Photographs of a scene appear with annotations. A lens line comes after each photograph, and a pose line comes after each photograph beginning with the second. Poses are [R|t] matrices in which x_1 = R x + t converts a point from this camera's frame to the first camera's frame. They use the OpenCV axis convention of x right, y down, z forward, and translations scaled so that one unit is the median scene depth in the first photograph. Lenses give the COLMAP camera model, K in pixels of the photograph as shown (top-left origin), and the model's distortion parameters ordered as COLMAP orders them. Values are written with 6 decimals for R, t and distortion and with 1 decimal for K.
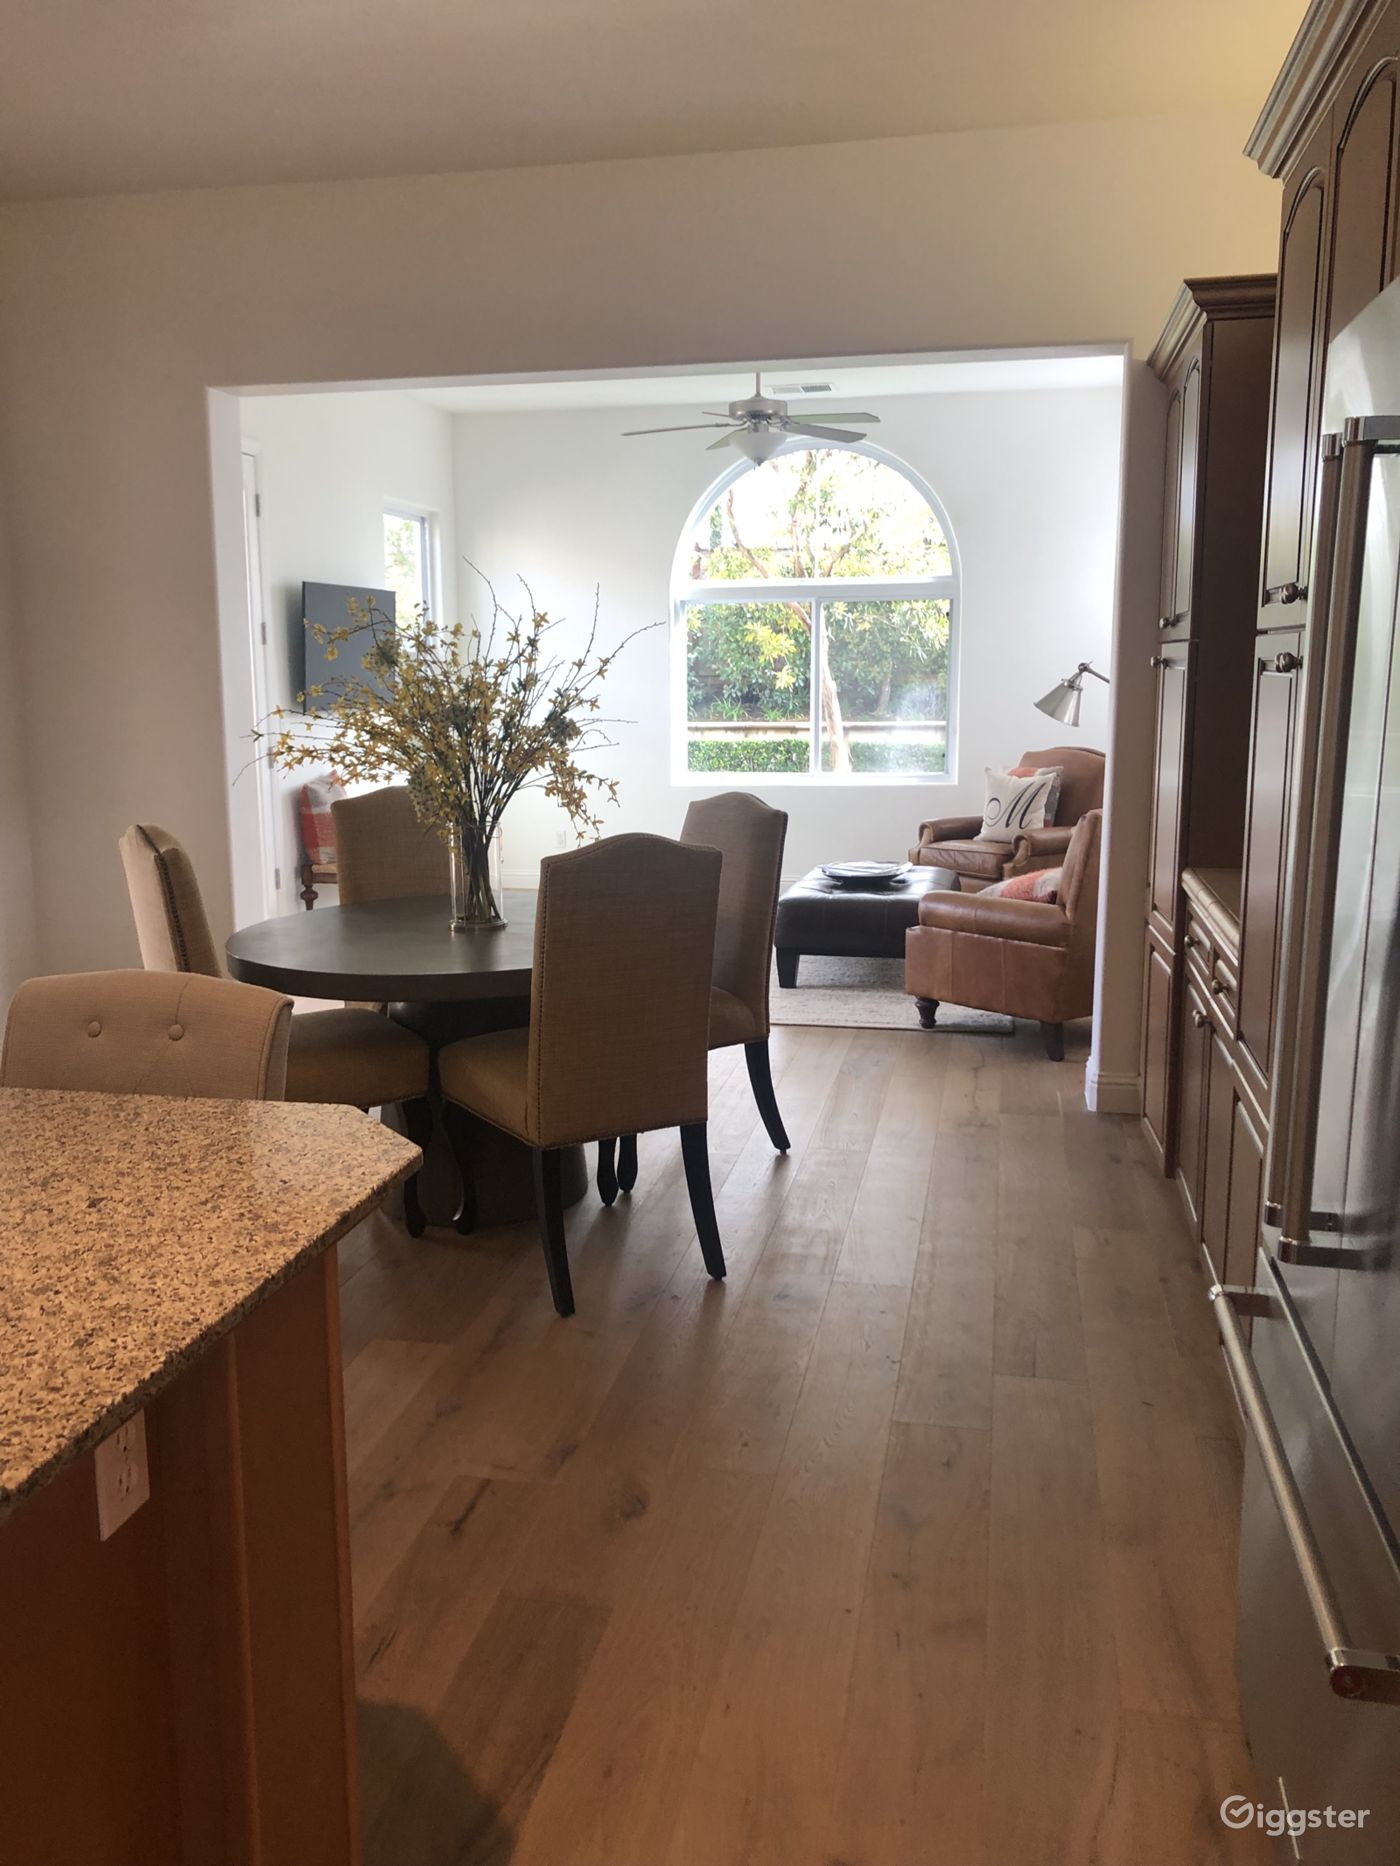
lens RADIAL K [[1522.1, 0, 693.5], [0, 1522.1, 922.3], [0, 0, 1]] dist [0.096611, -0.249324]
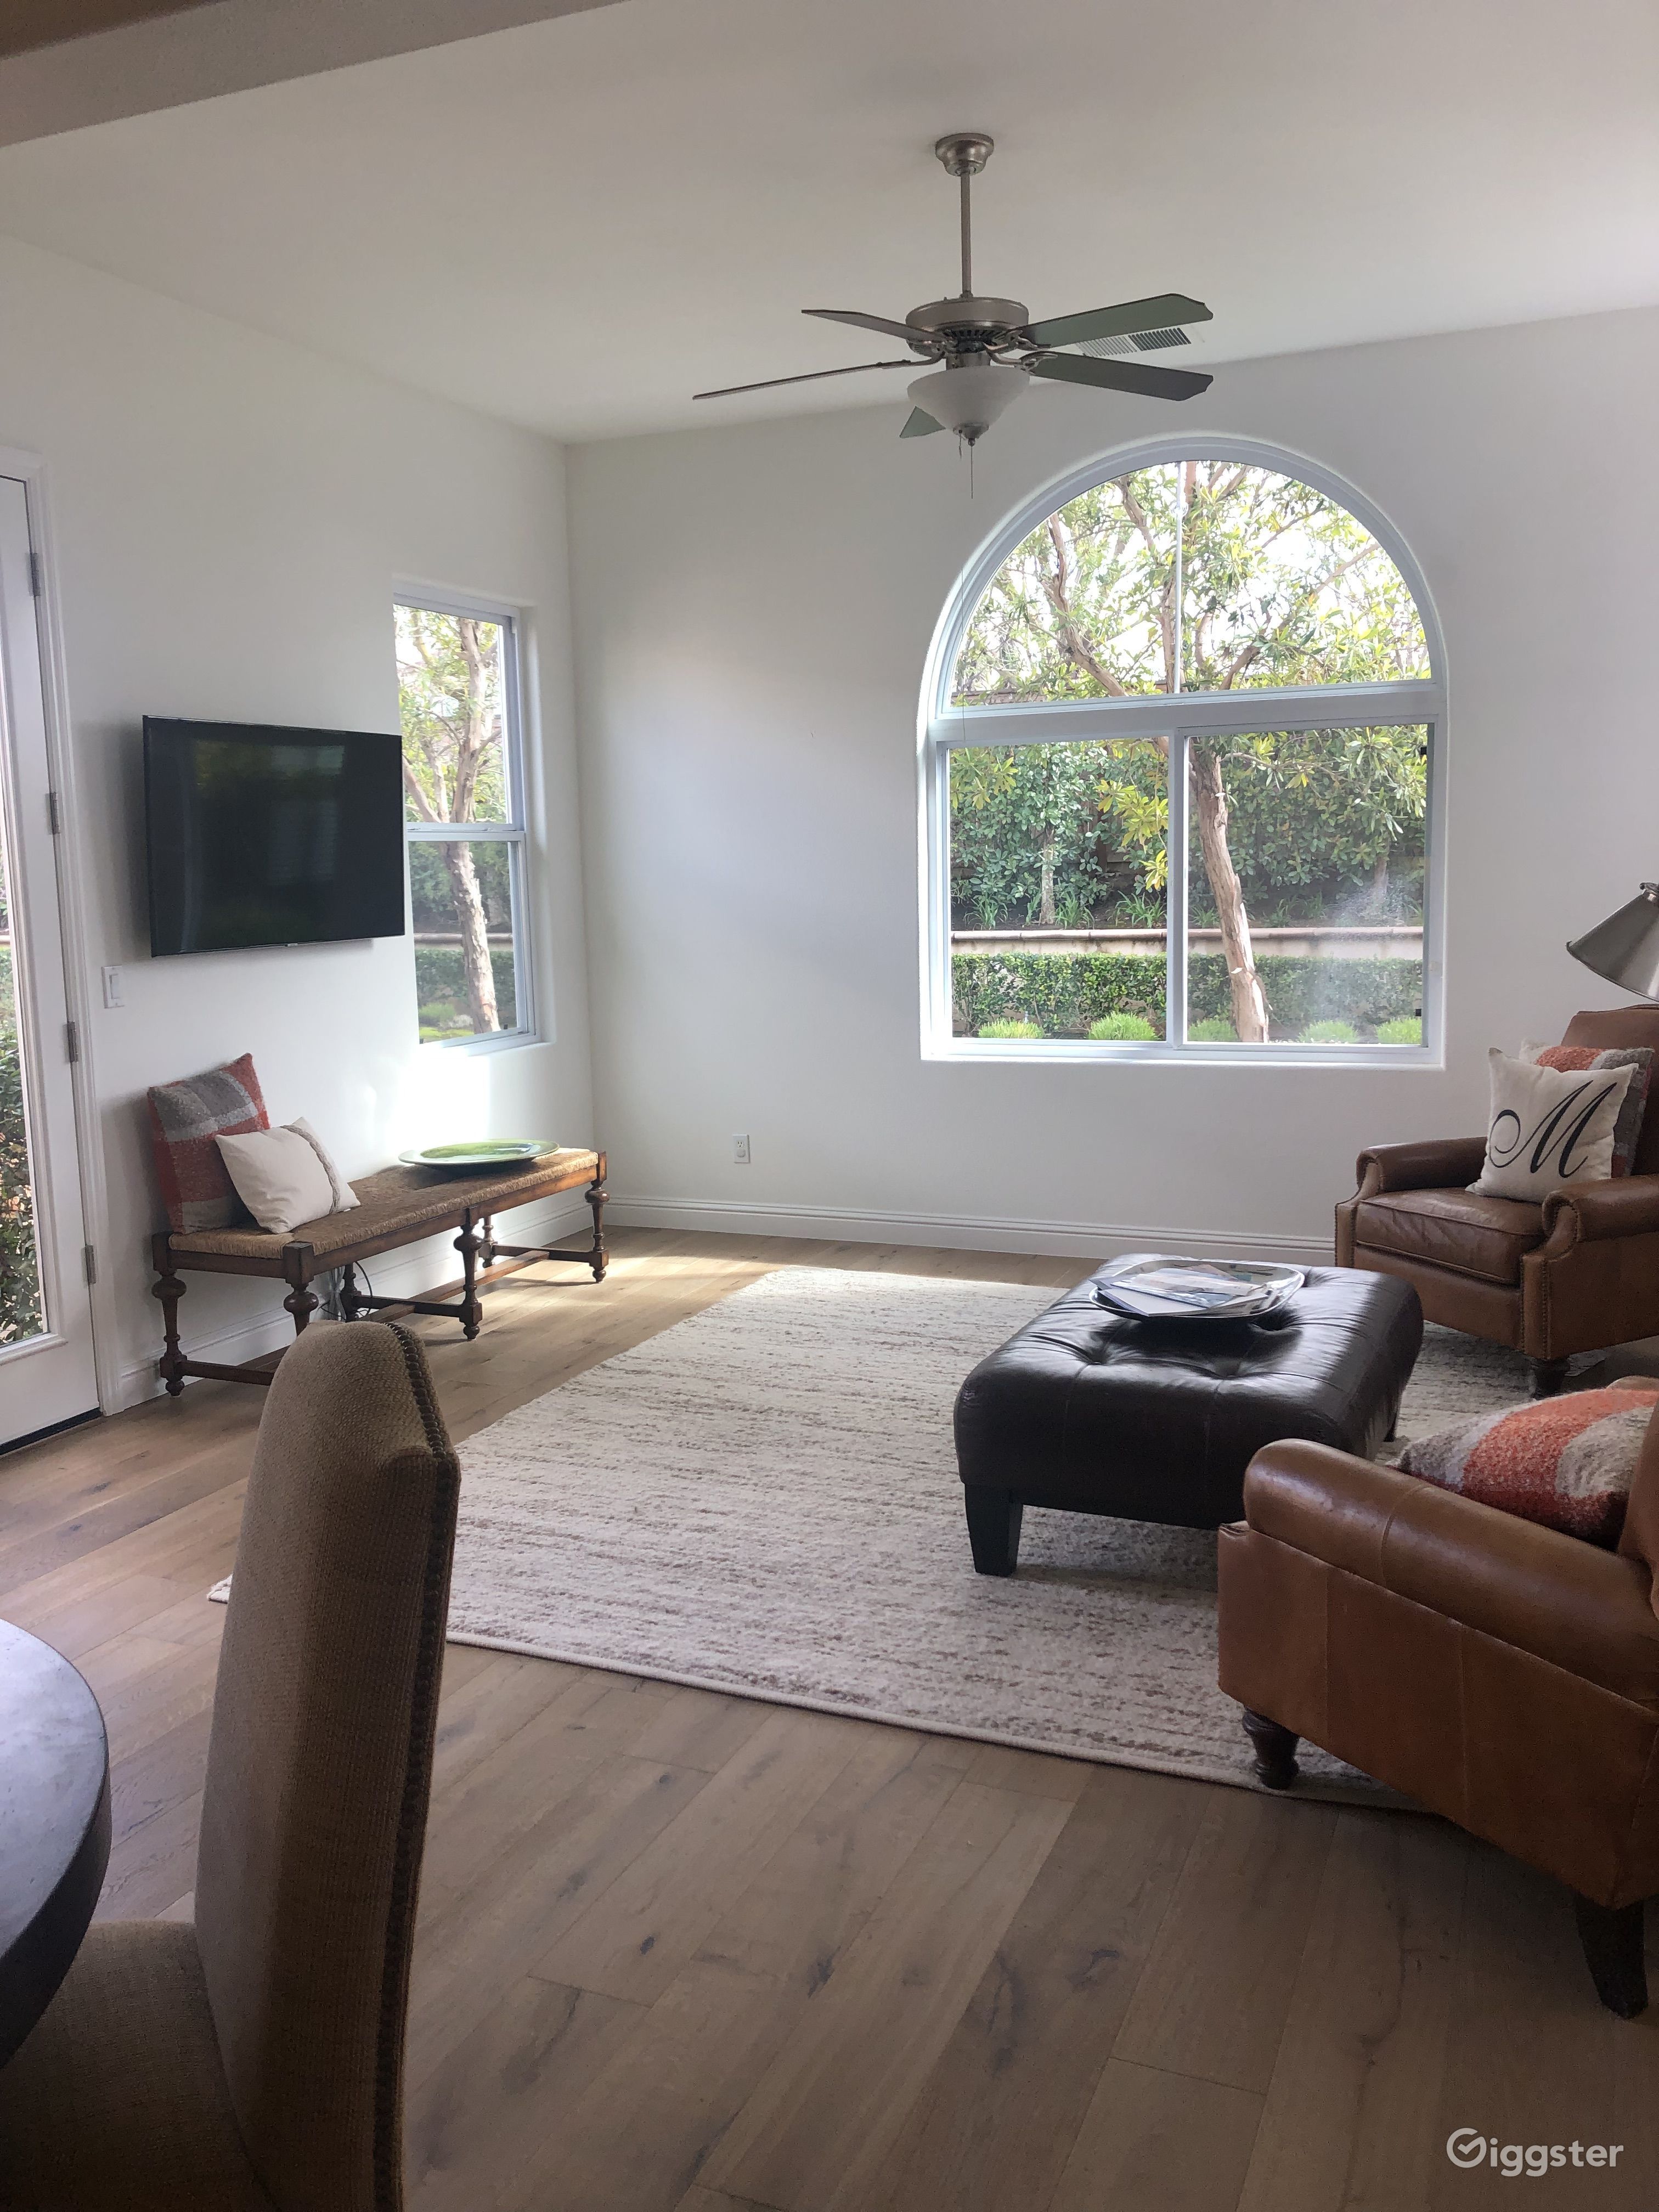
lens RADIAL K [[1804.3, 0, 821.8], [0, 1804.3, 1093.3], [0, 0, 1]] dist [0.096611, -0.249324]
pose [[0.980592, 0.009793, -0.195815, 0.092622], [-0.016073, 0.999405, -0.030509, -0.064395], [0.195400, 0.033064, 0.980166, 0.369701]]
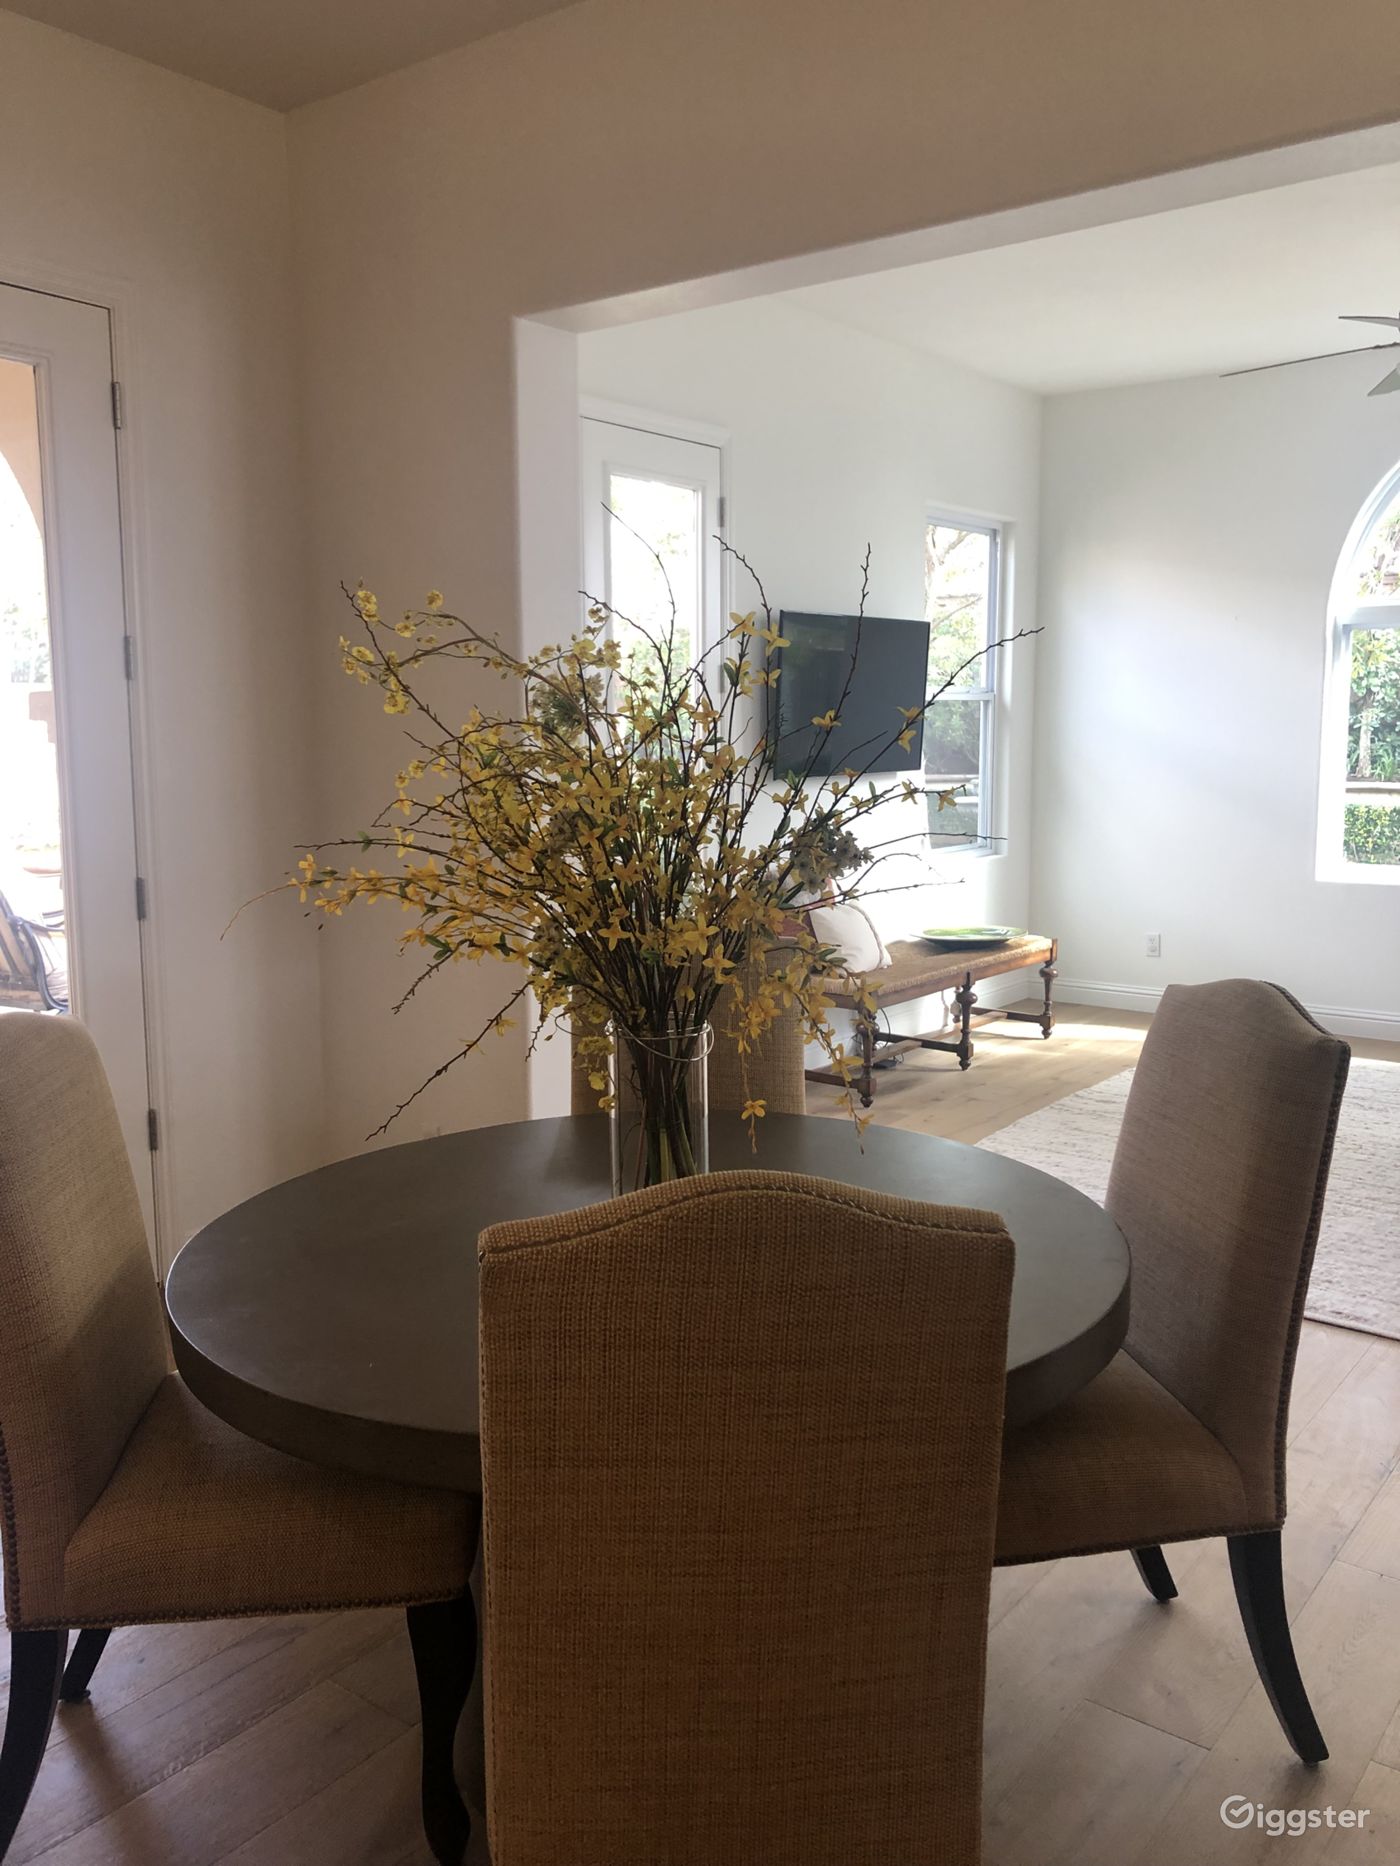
lens RADIAL K [[1522.1, 0, 693.5], [0, 1522.1, 922.3], [0, 0, 1]] dist [0.096611, -0.249324]
pose [[0.898151, 0.056967, -0.435981, 0.042758], [-0.070481, 0.997402, -0.014870, -0.044949], [0.434001, 0.044084, 0.899833, 0.259955]]
